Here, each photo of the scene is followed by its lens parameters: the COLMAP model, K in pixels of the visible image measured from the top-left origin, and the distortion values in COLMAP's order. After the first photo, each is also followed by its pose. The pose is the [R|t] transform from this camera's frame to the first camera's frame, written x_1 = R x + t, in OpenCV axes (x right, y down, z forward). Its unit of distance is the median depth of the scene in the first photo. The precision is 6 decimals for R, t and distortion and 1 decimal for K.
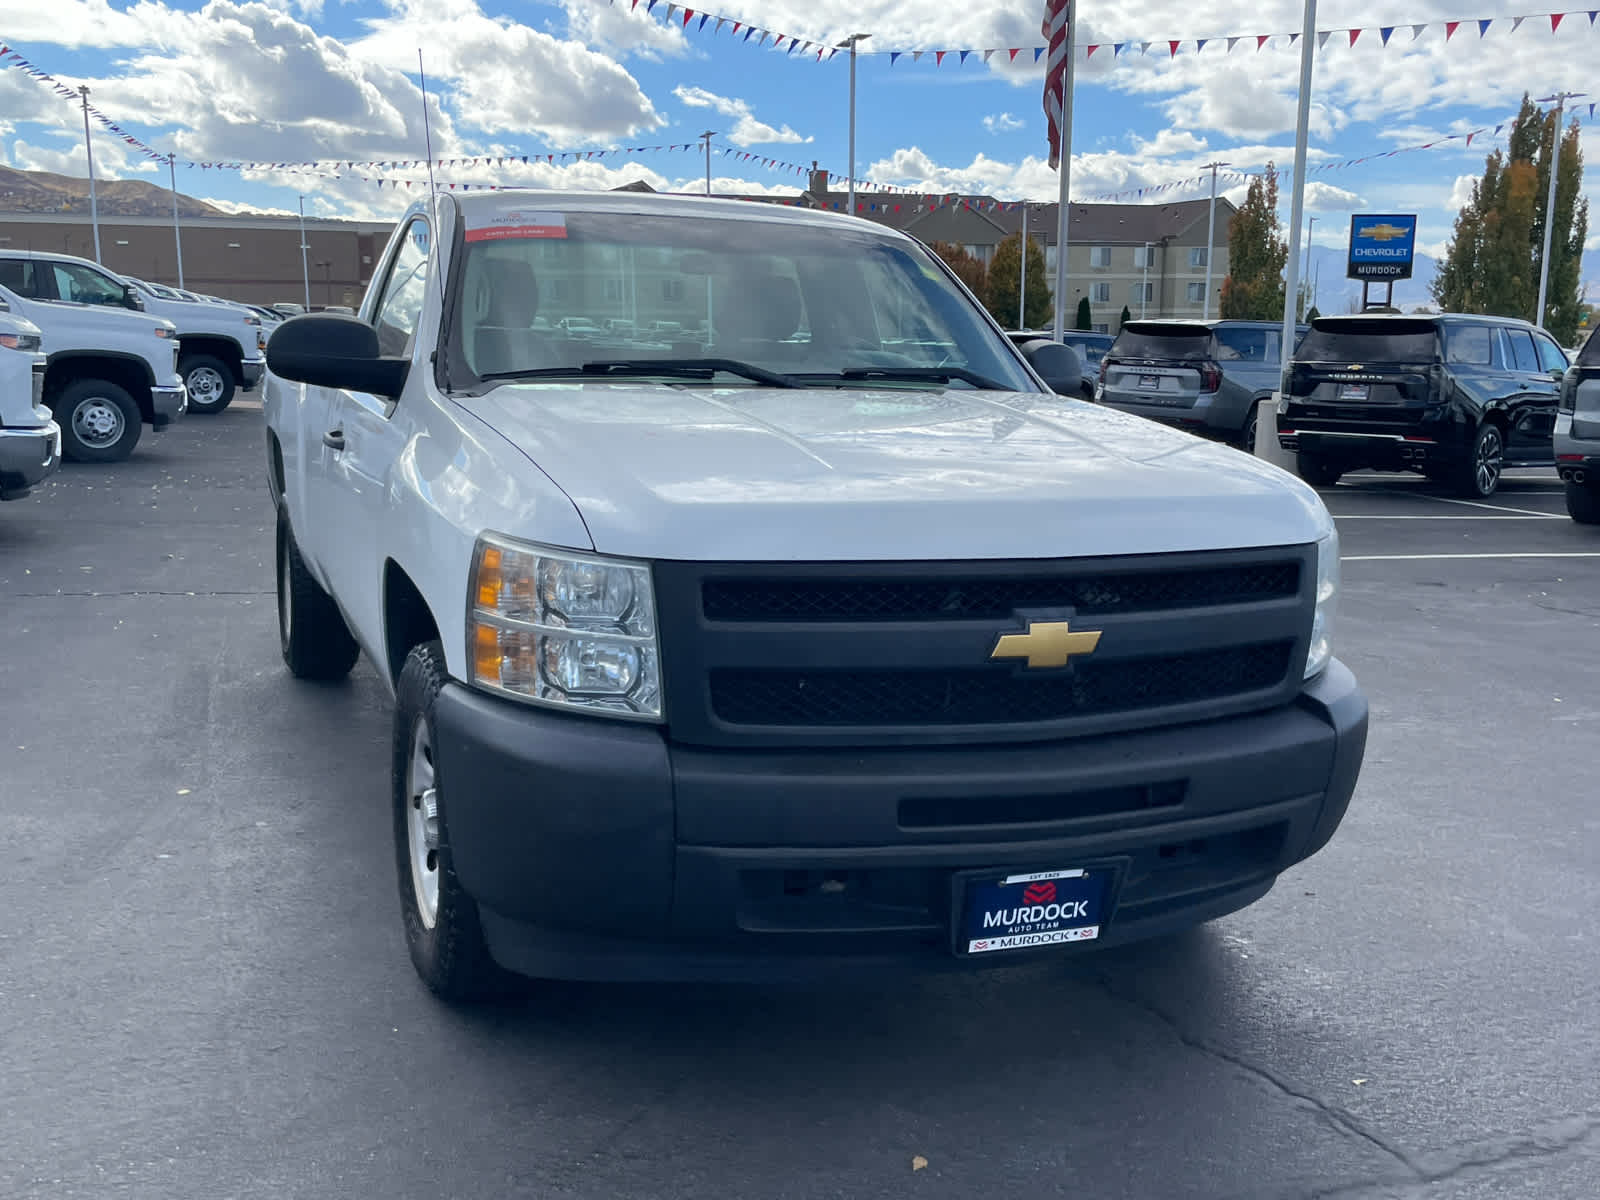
lens RADIAL K [[1583.8, 0, 821.4], [0, 1583.8, 606.3], [0, 0, 1]] dist [0.103038, -0.154495]
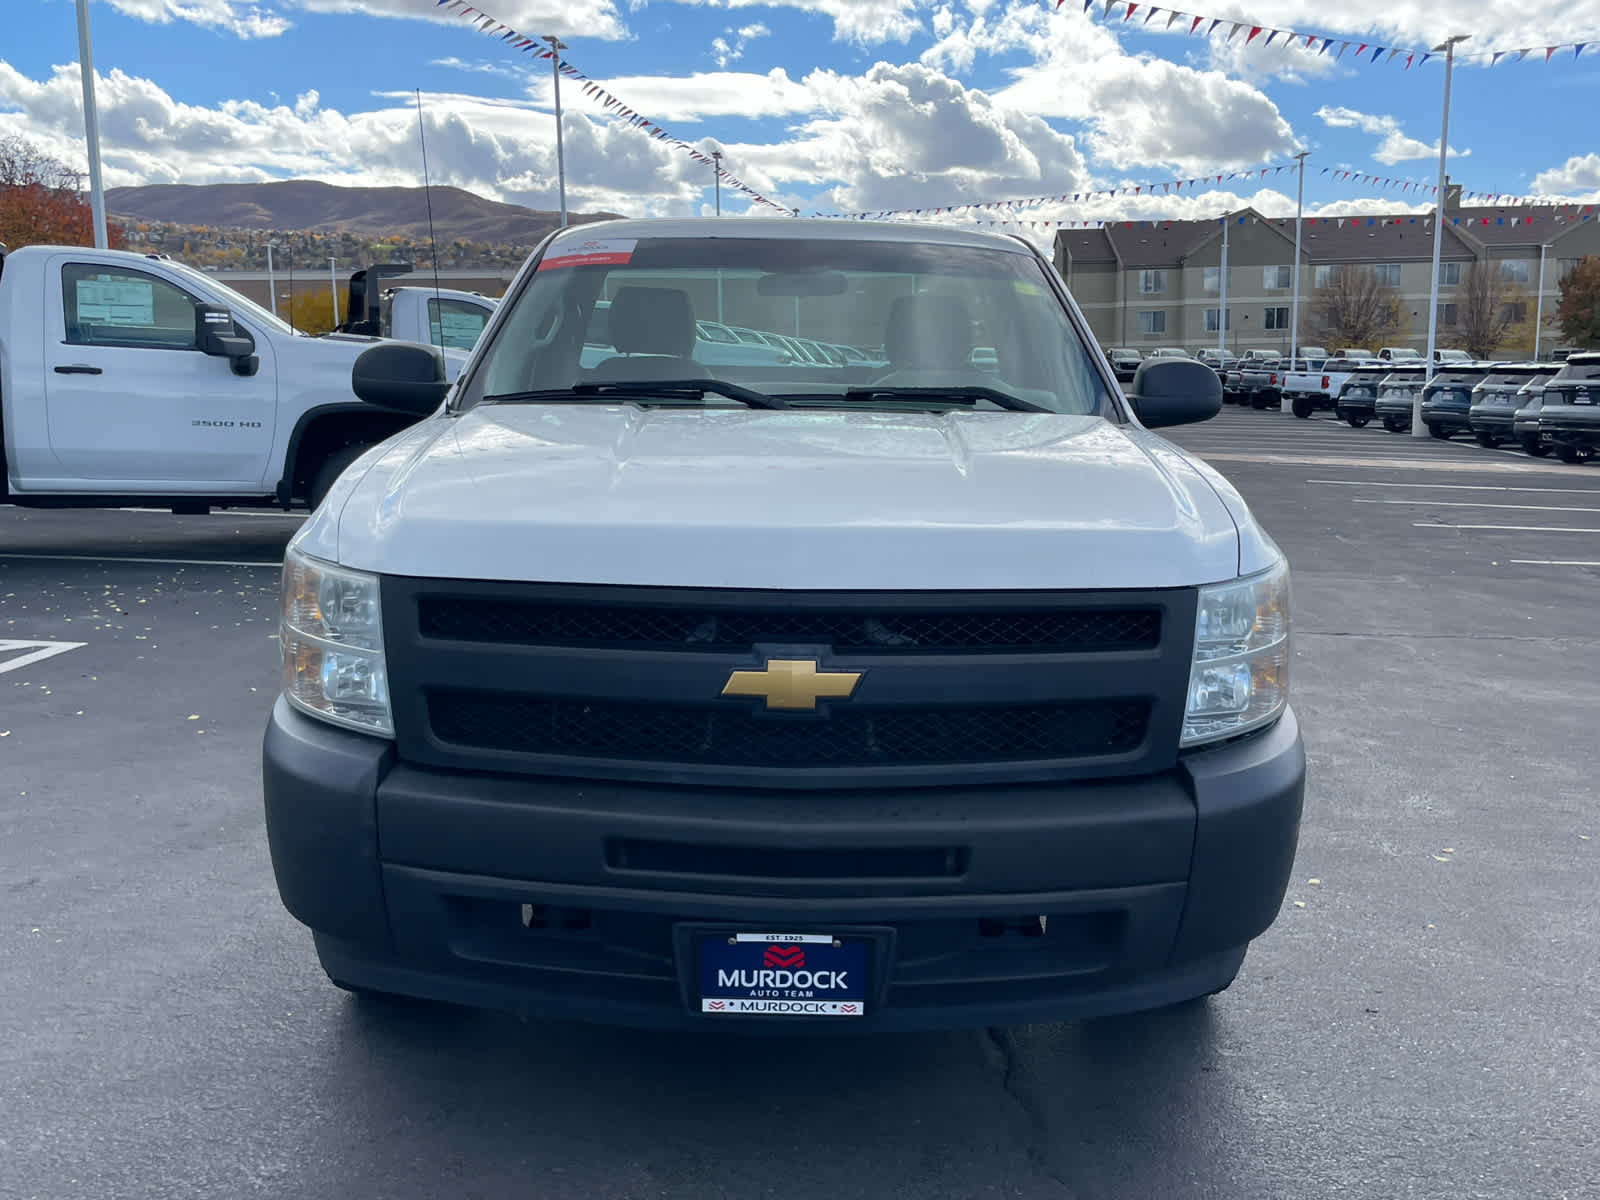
lens RADIAL K [[1583.8, 0, 821.4], [0, 1583.8, 606.3], [0, 0, 1]] dist [0.103038, -0.154495]
pose [[0.927340, 0.044192, -0.371601, 0.004500], [-0.051768, 0.998605, -0.010431, -0.000110], [0.370622, 0.028910, 0.928334, 0.001435]]
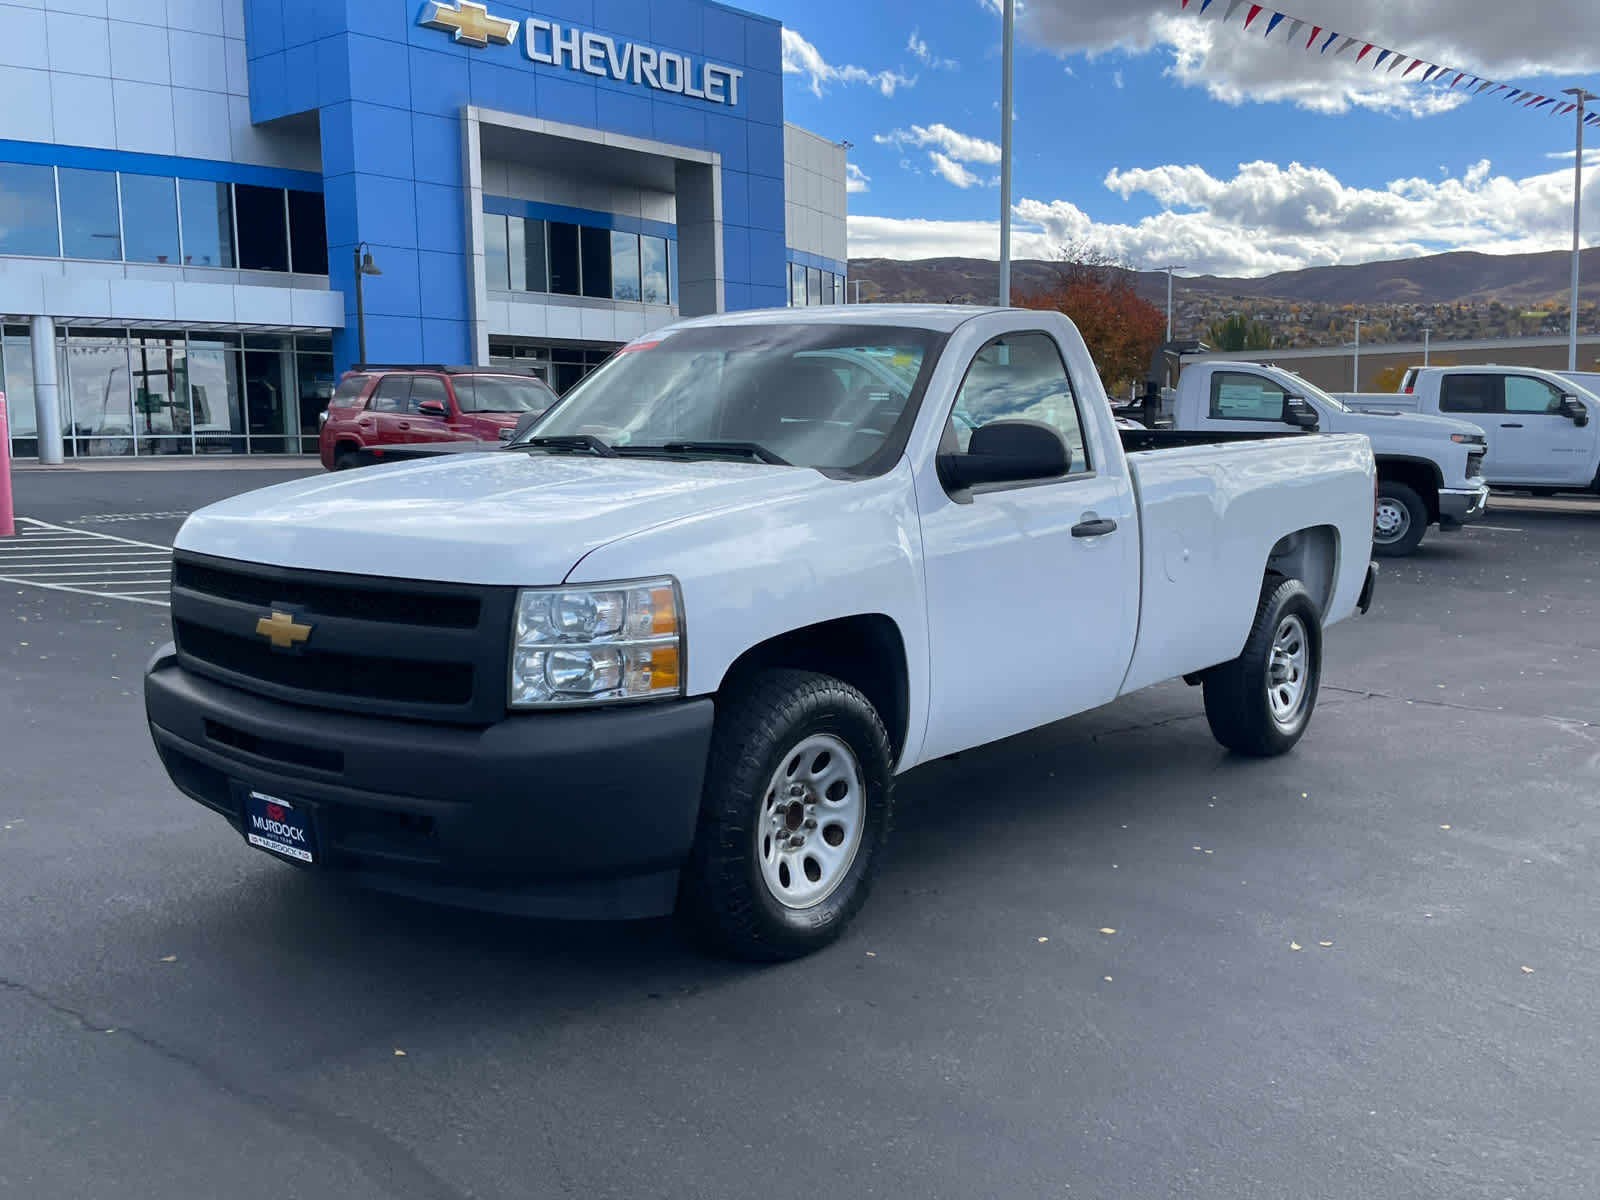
lens RADIAL K [[1583.8, 0, 821.4], [0, 1583.8, 606.3], [0, 0, 1]] dist [0.103038, -0.154495]
pose [[0.480275, 0.083618, -0.873123, 0.233127], [-0.145089, 0.989306, 0.014936, -0.015470], [0.865035, 0.119507, 0.487271, 0.122304]]
